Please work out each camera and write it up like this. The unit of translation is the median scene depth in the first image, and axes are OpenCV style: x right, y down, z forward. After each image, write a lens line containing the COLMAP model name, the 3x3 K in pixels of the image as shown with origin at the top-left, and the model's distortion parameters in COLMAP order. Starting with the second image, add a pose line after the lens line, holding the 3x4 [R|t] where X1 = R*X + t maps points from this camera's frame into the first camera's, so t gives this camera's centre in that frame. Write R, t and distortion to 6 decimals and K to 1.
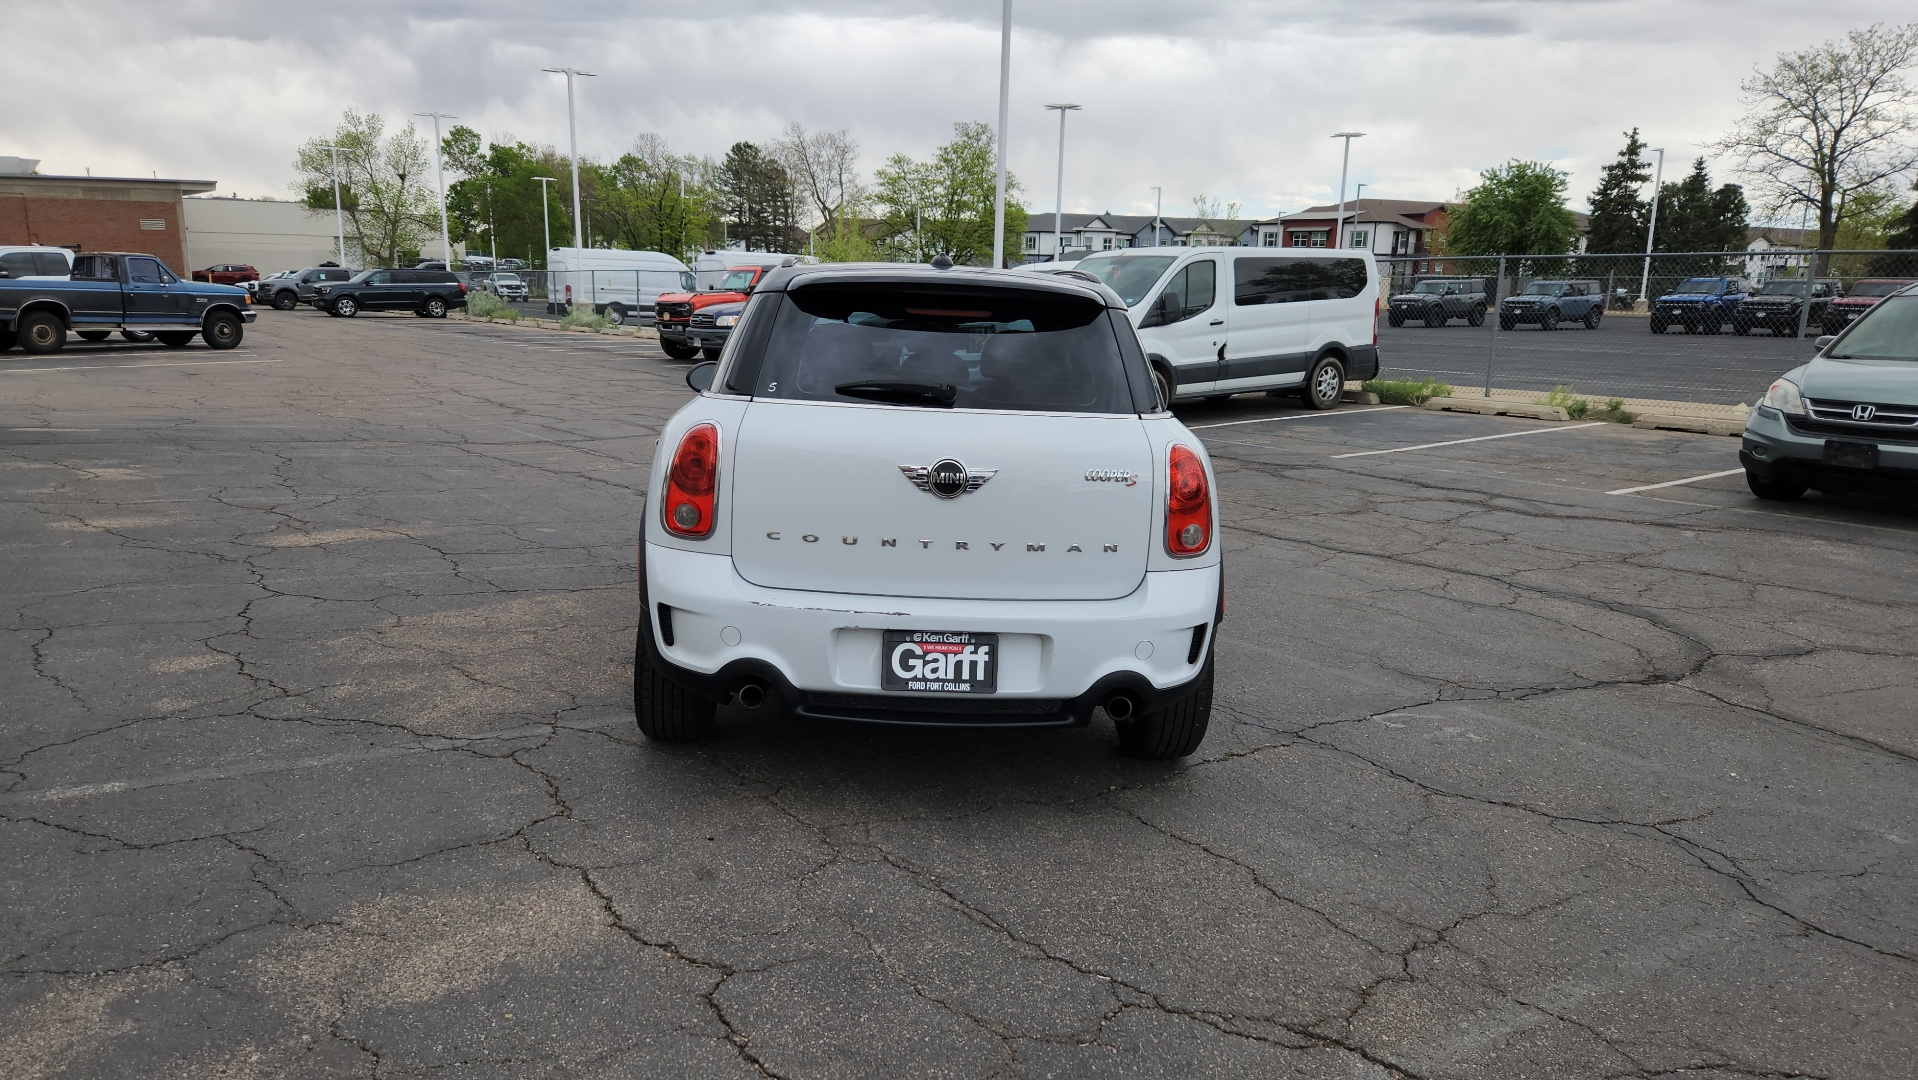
lens RADIAL K [[1285.9, 0, 934.2], [0, 1285.9, 548.4], [0, 0, 1]] dist [0.067751, -0.053354]
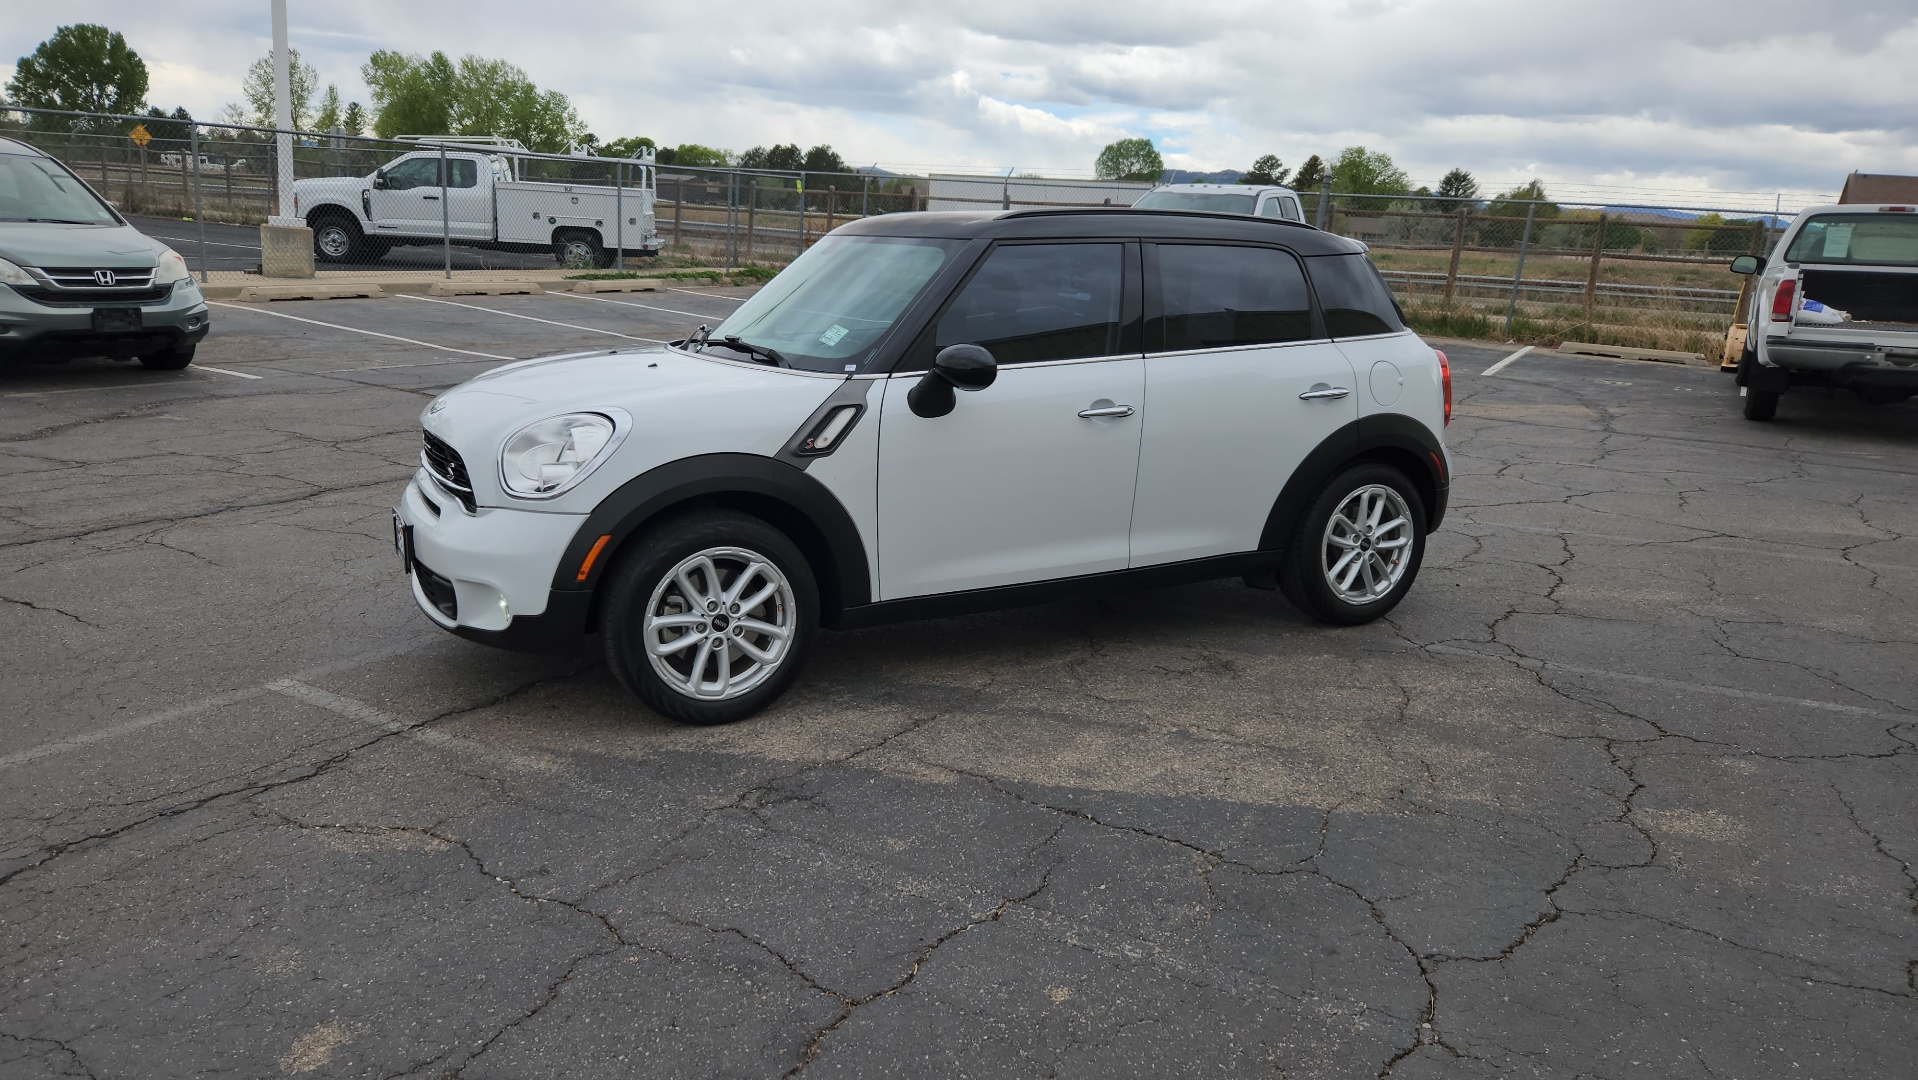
lens RADIAL K [[1285.0, 0, 928.4], [0, 1285.0, 553.0], [0, 0, 1]] dist [0.068831, -0.054560]
pose [[-0.406398, -0.268345, 0.873402, -0.504933], [0.116244, 0.932948, 0.340729, -0.175794], [-0.906271, 0.239999, -0.347955, 0.817881]]
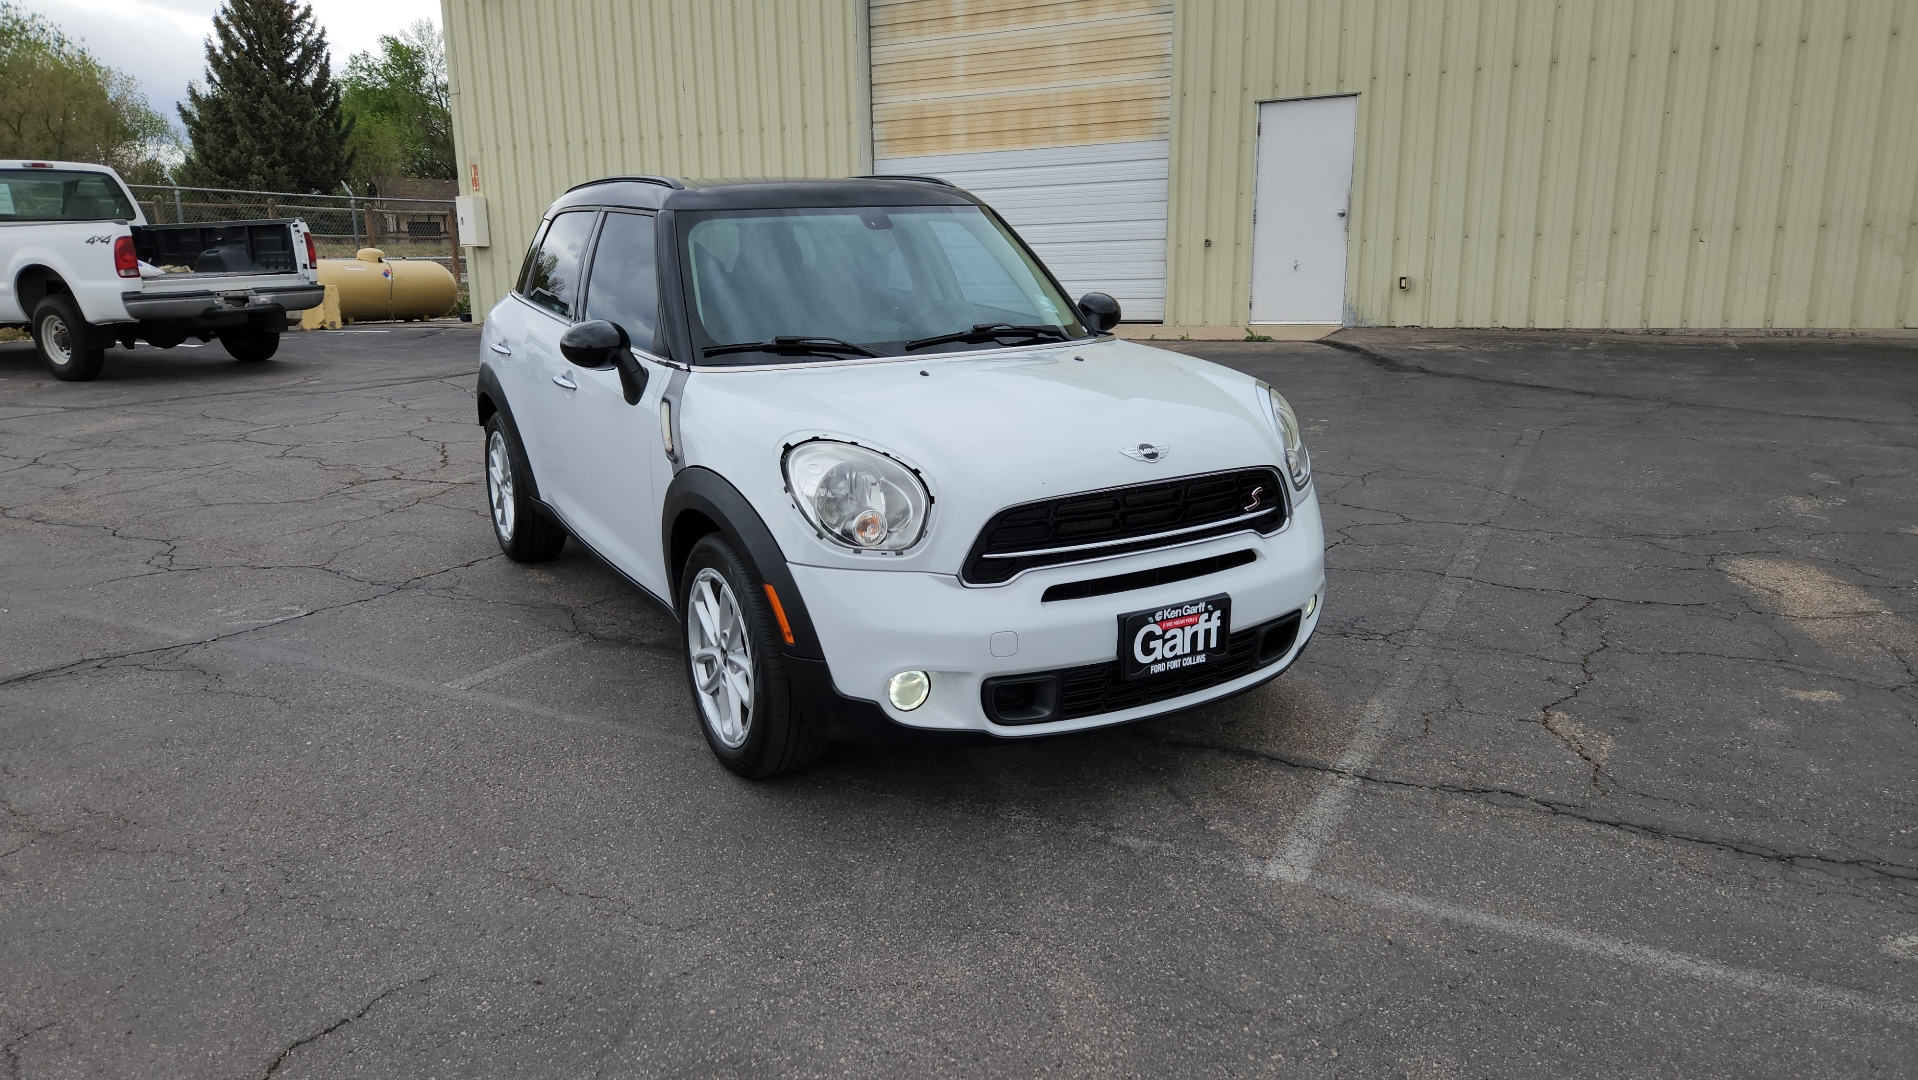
lens RADIAL K [[1285.0, 0, 932.7], [0, 1285.0, 545.8], [0, 0, 1]] dist [0.068831, -0.054560]
pose [[-0.897182, 0.083421, -0.433711, 0.176305], [-0.100382, 0.917784, 0.384182, -0.189566], [0.430102, 0.388218, -0.815045, 1.063260]]
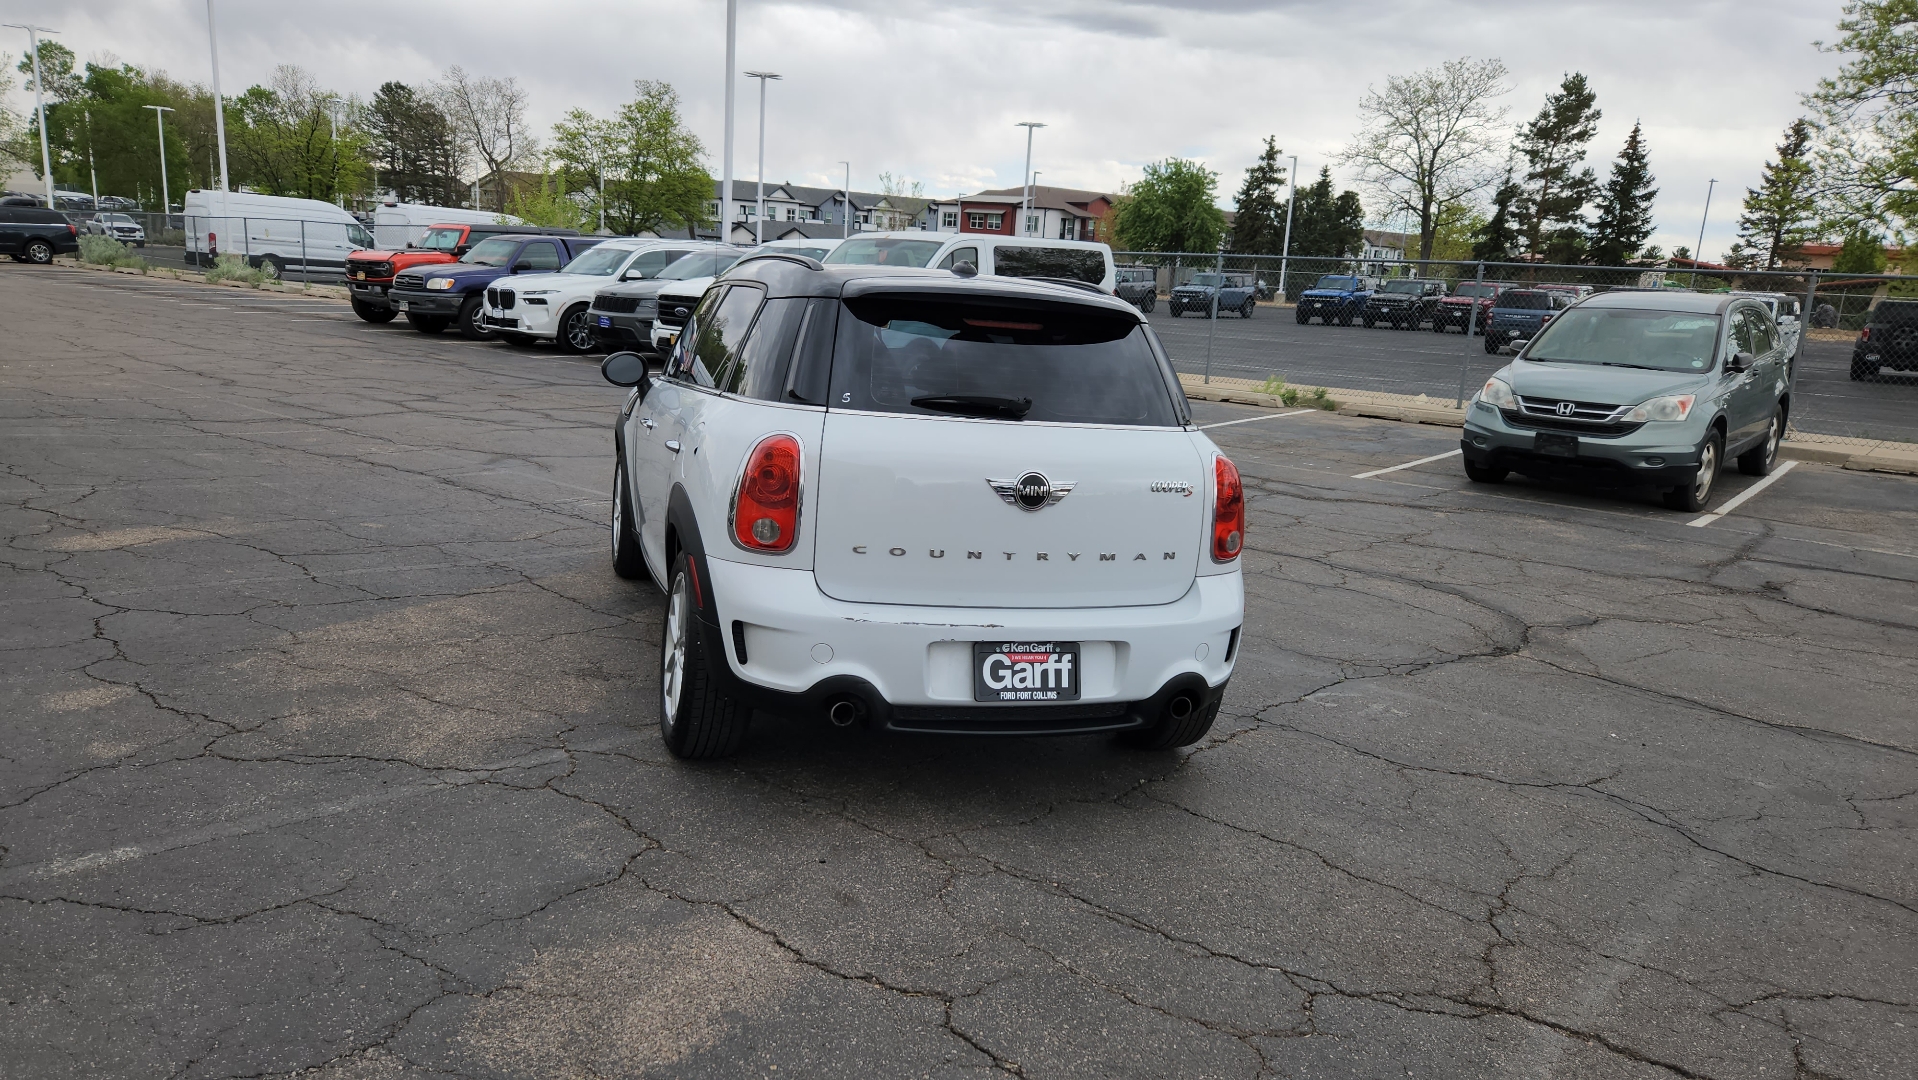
lens RADIAL K [[1285.0, 0, 934.4], [0, 1285.0, 545.4], [0, 0, 1]] dist [0.068831, -0.054560]
pose [[0.969412, -0.015499, 0.244950, -0.120632], [0.010471, 0.999707, 0.021813, -0.013263], [-0.245216, -0.018581, 0.969290, 0.011939]]
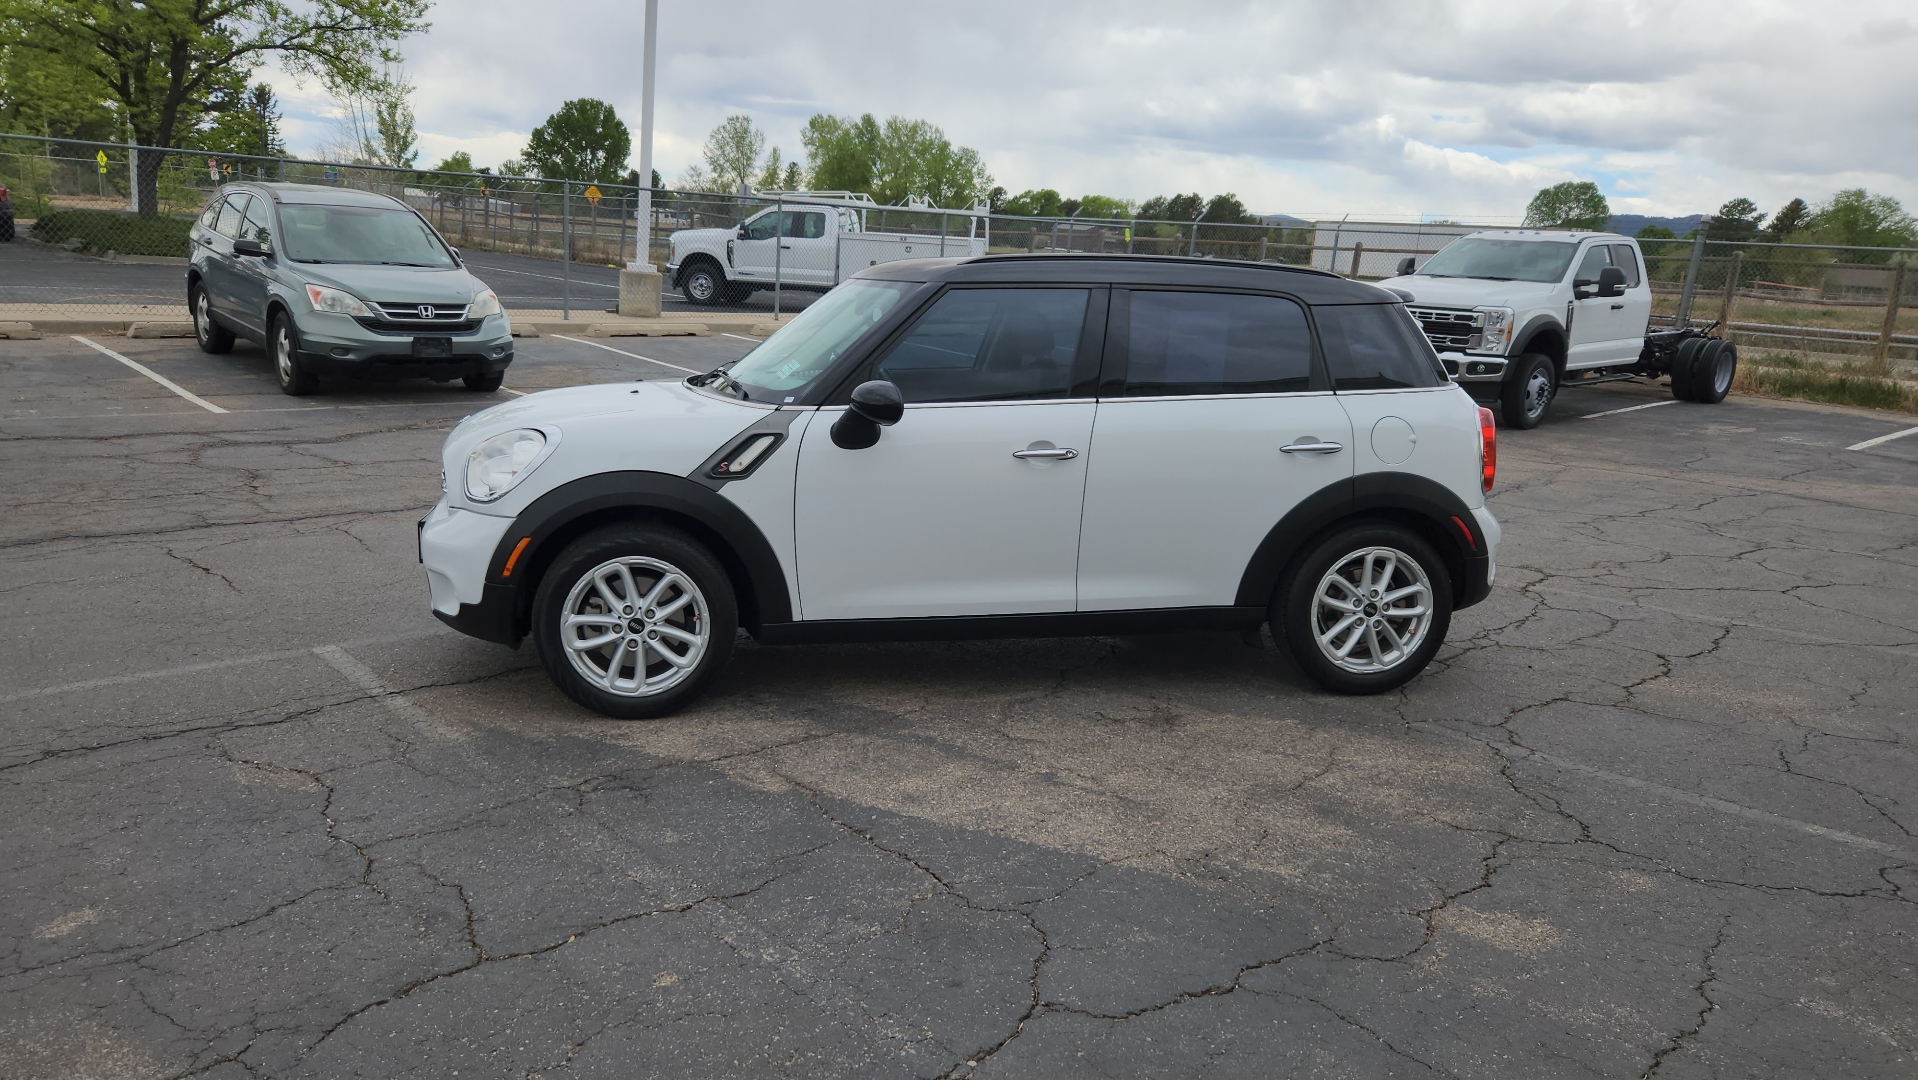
lens RADIAL K [[1285.0, 0, 945.6], [0, 1285.0, 558.2], [0, 0, 1]] dist [0.068831, -0.054560]
pose [[-0.131279, -0.259710, 0.956722, -0.565936], [0.131357, 0.952008, 0.276454, -0.154985], [-0.982604, 0.161965, -0.090863, 0.667147]]
